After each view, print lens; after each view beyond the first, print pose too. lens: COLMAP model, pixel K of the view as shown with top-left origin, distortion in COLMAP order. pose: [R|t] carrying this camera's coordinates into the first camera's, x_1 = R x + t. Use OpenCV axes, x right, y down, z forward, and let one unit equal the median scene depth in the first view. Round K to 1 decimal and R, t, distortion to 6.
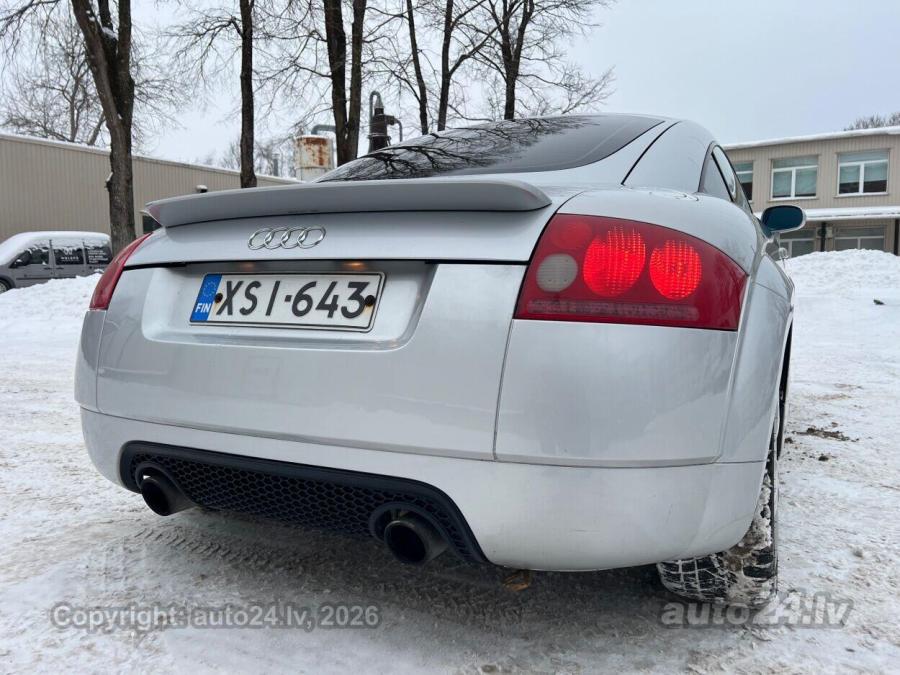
lens RADIAL K [[675.7, 0, 450.0], [0, 675.7, 337.5], [0, 0, 1]] dist [0.000667, -0.000206]
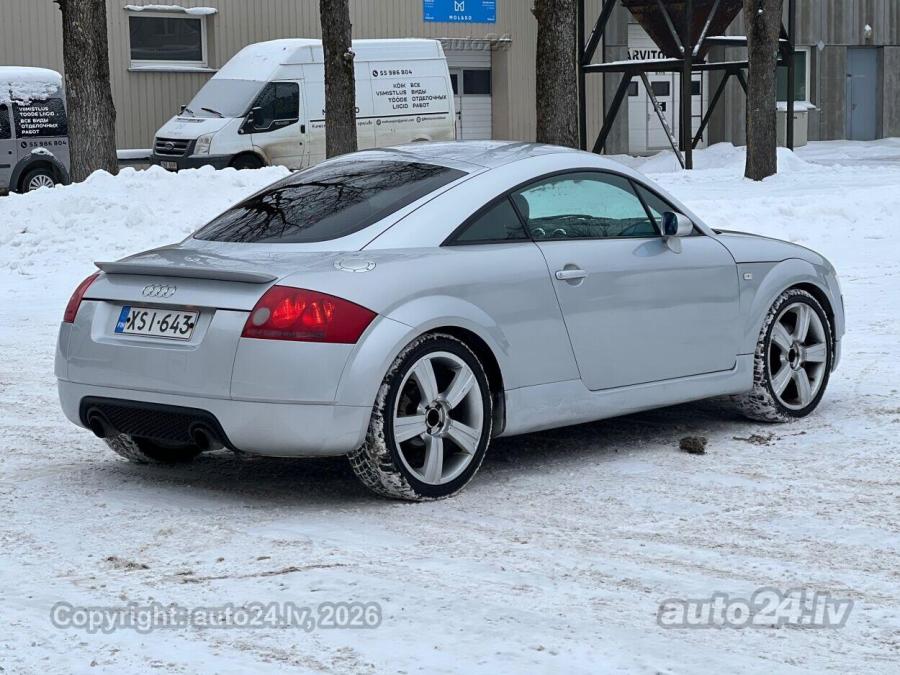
lens RADIAL K [[1959.7, 0, 444.2], [0, 1959.7, 309.9], [0, 0, 1]] dist [-0.050792, 4.245878]
pose [[0.962869, 0.010238, -0.269774, 2.033357], [-0.006725, 0.999880, 0.013943, -0.173120], [0.269885, -0.011611, 0.962823, -4.137488]]
